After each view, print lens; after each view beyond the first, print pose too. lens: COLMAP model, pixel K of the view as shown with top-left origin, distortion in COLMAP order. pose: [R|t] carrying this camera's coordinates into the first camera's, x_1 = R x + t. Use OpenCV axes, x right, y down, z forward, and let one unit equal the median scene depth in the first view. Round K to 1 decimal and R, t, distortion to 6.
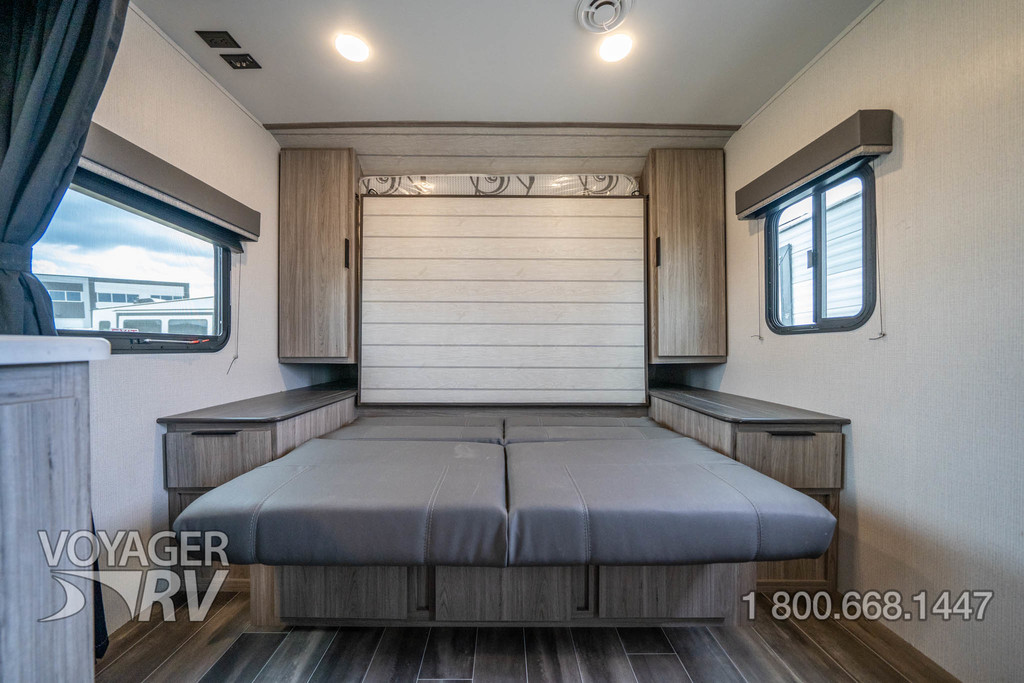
lens RADIAL K [[357.2, 0, 505.4], [0, 357.2, 345.0], [0, 0, 1]] dist [-0.002289, -0.000344]
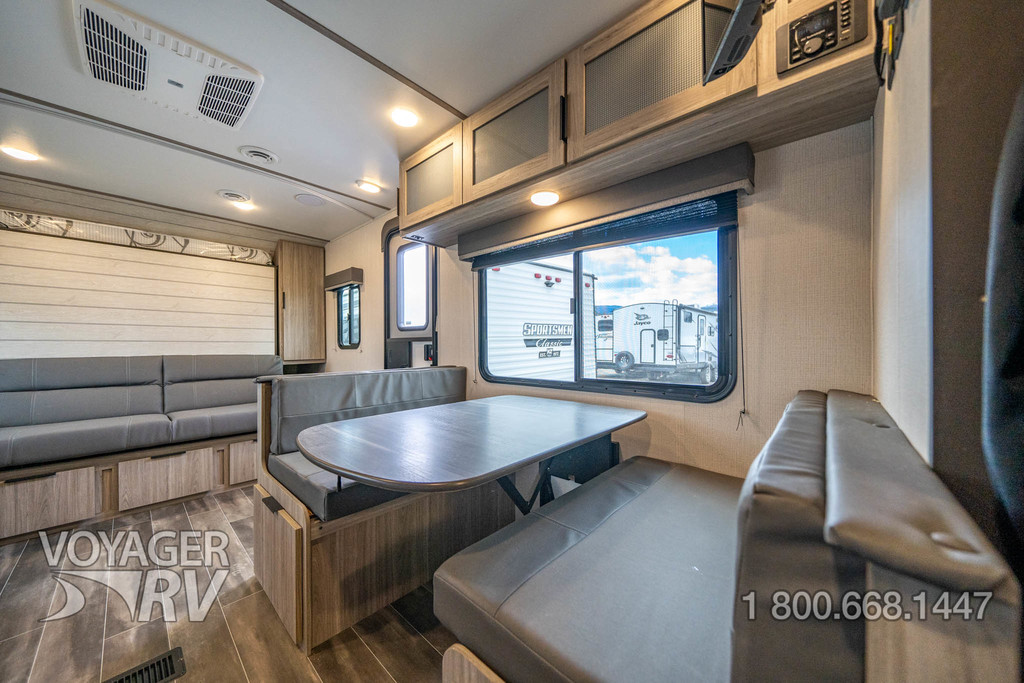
lens RADIAL K [[357.2, 0, 505.4], [0, 357.2, 345.0], [0, 0, 1]] dist [-0.002289, -0.000344]
pose [[0.688782, -0.001153, 0.724968, -0.085827], [-0.002823, 0.999987, 0.004273, -0.053595], [-0.724963, -0.004989, 0.688770, -0.957855]]
